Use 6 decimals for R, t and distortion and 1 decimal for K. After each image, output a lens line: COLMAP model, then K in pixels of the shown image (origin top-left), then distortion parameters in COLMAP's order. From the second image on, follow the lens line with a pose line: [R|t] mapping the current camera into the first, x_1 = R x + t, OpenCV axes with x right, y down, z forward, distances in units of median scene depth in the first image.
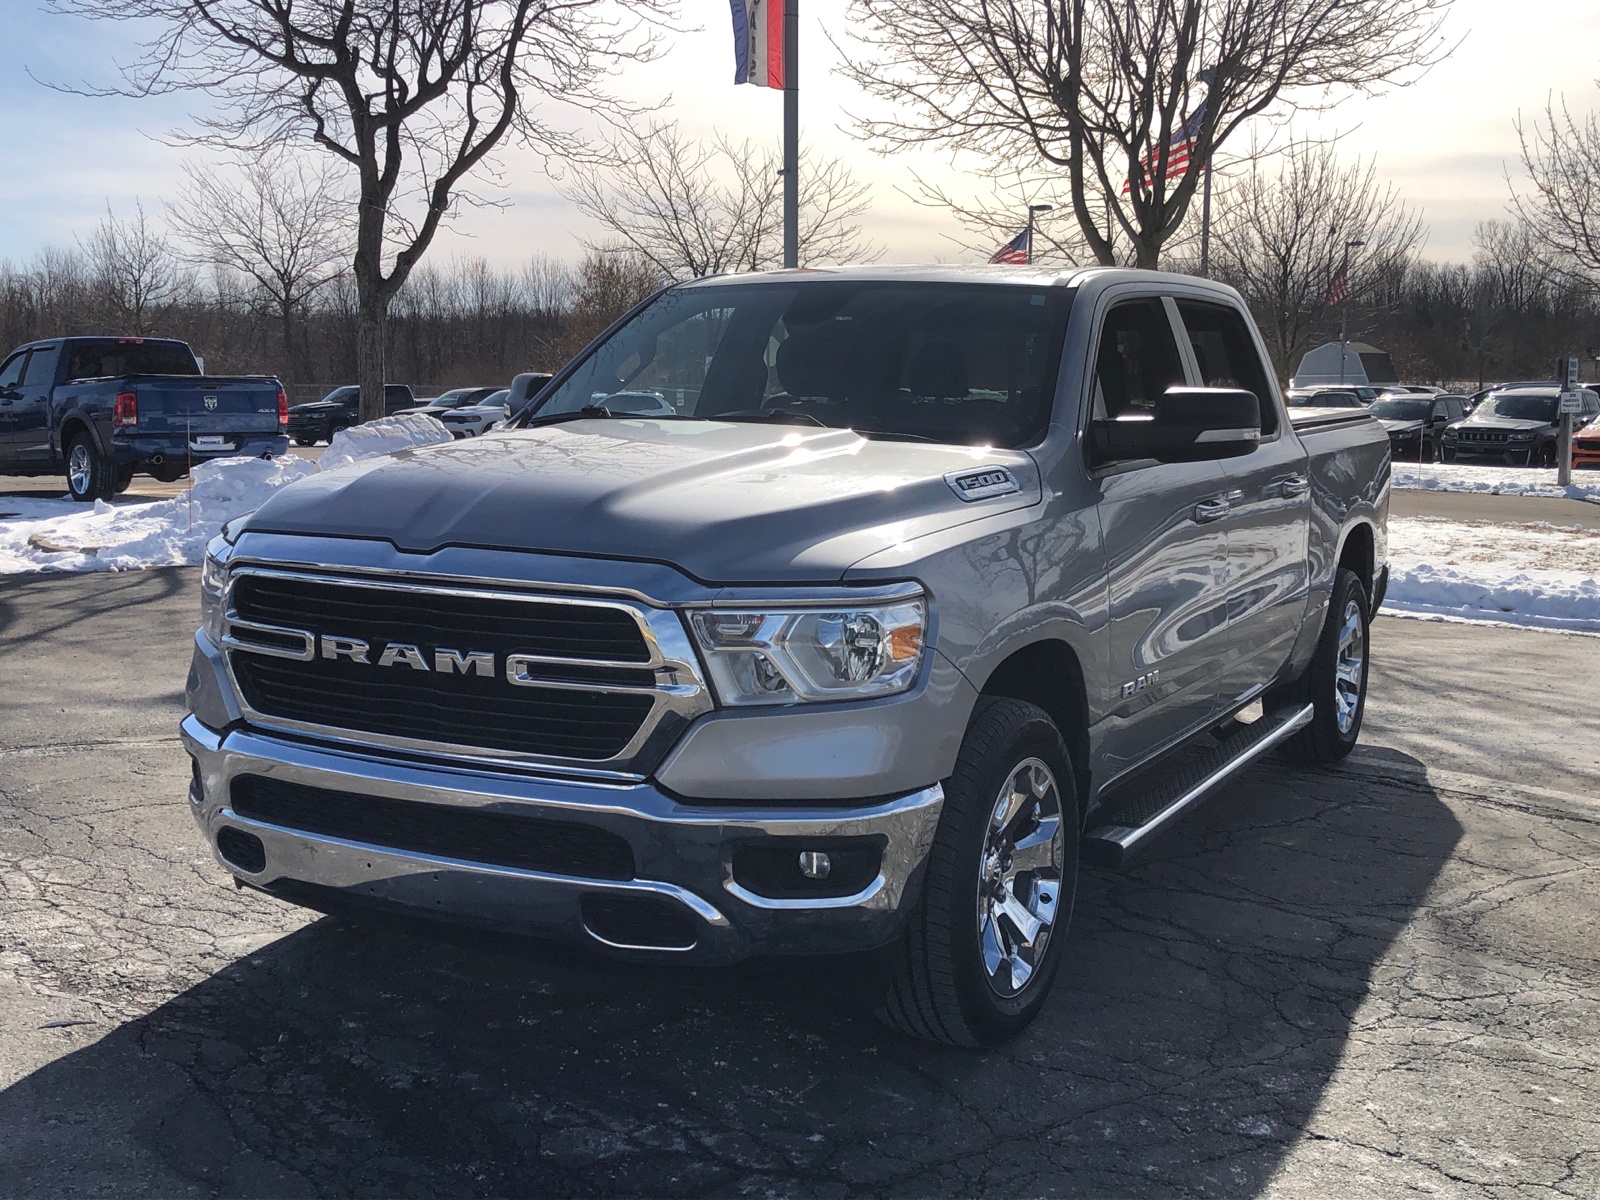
lens RADIAL K [[1777.6, 0, 792.2], [0, 1777.6, 589.7], [0, 0, 1]] dist [0.105957, -0.293400]
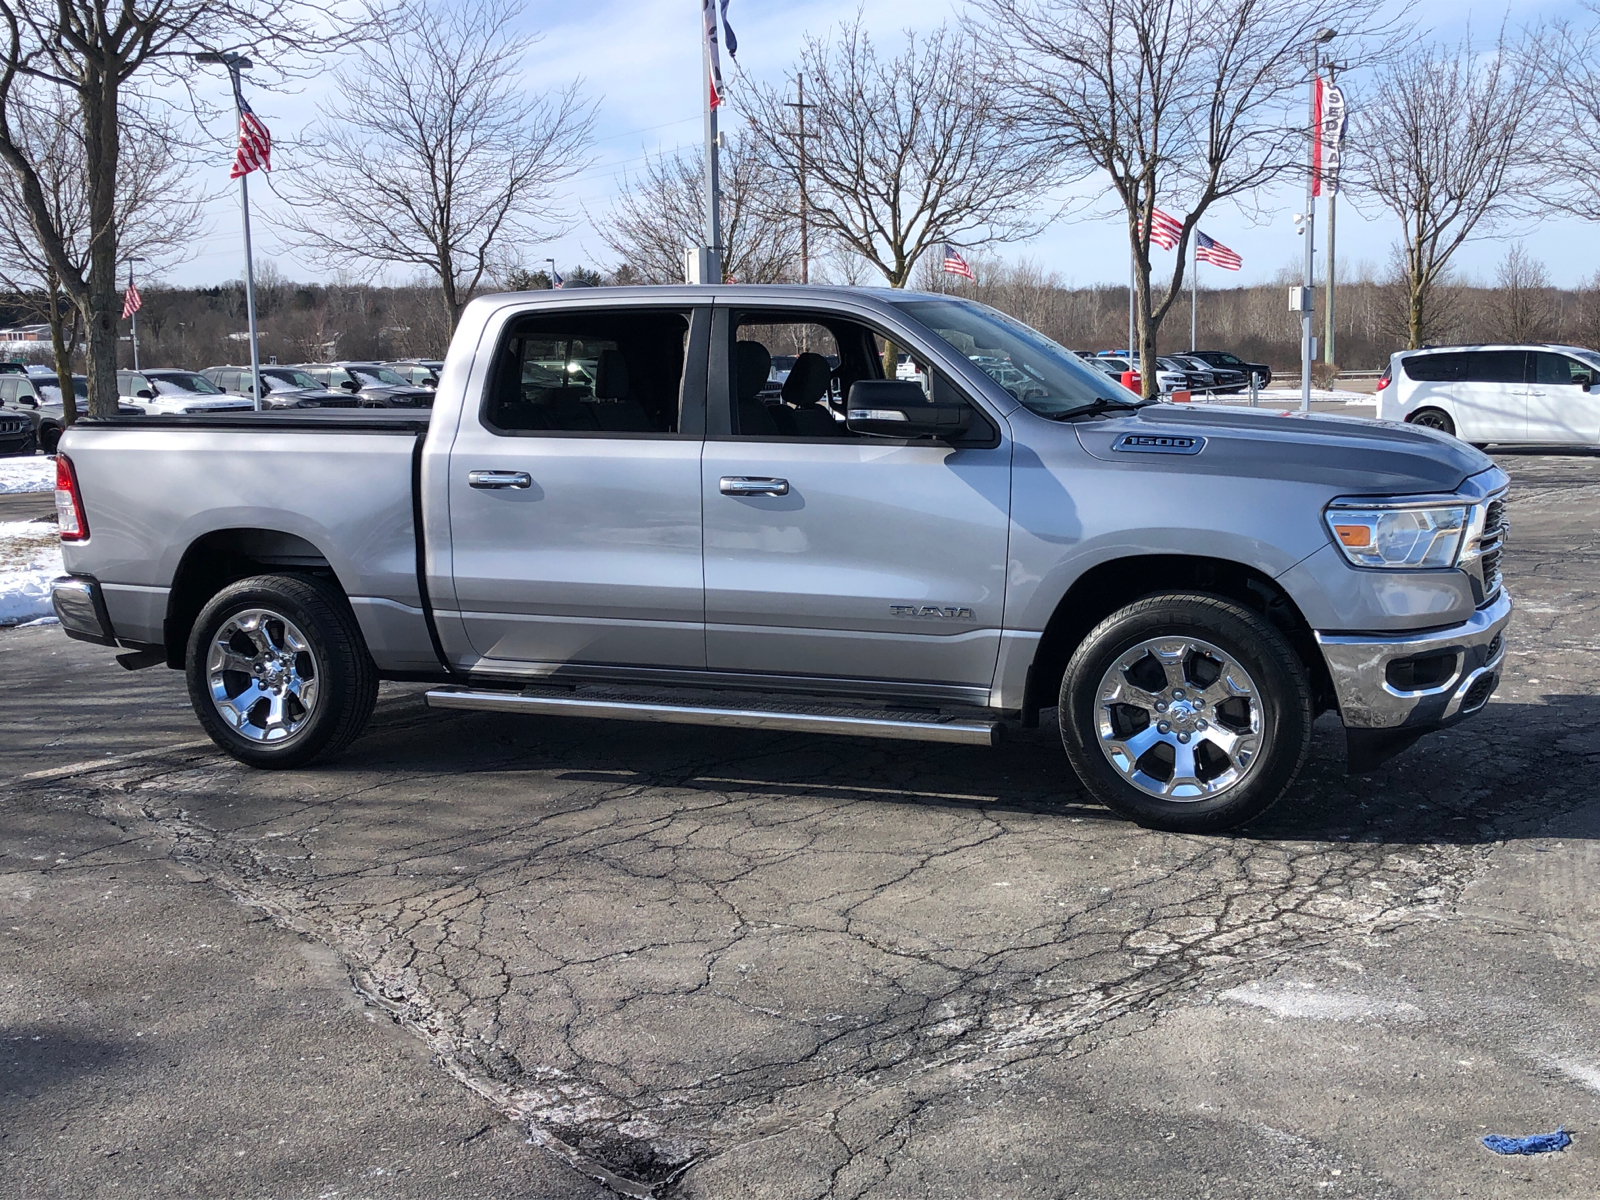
lens RADIAL K [[1755.5, 0, 800.0], [0, 1755.5, 600.0], [0, 0, 1]] dist [0.146614, -0.450881]
pose [[-0.112342, -0.137698, 0.984083, -1.549020], [0.135782, 0.978935, 0.152479, -0.211045], [-0.984349, 0.150751, -0.091279, 1.551186]]
